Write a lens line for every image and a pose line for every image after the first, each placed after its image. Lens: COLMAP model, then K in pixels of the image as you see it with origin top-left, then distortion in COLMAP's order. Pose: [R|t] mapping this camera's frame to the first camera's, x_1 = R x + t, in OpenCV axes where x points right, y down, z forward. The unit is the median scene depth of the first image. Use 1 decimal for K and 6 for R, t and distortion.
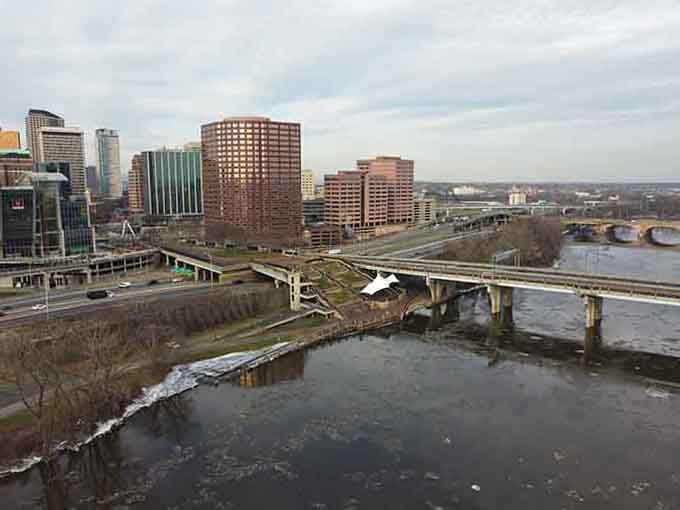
lens RADIAL K [[510.7, 0, 337.5], [0, 510.7, 255.5], [0, 0, 1]] dist [0.010314, 0.004300]
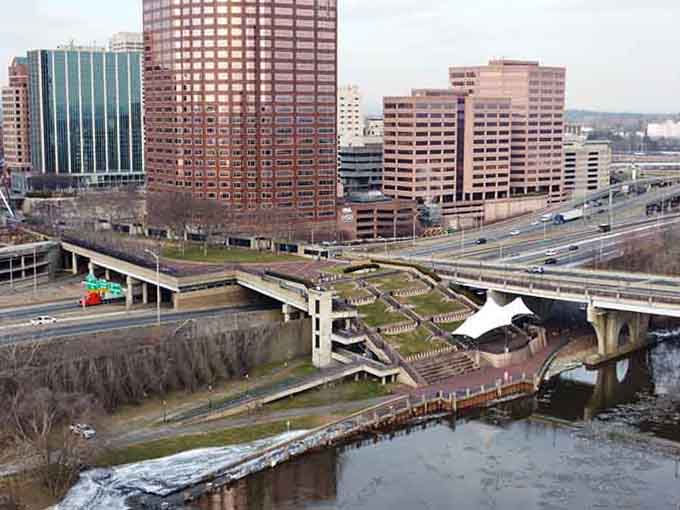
lens RADIAL K [[510.7, 0, 341.8], [0, 510.7, 255.8], [0, 0, 1]] dist [0.010314, 0.004300]
pose [[0.998799, 0.012043, -0.047485, -0.040880], [-0.013740, 0.999272, -0.035581, 0.016147], [0.047022, 0.036190, 0.998238, 0.499614]]
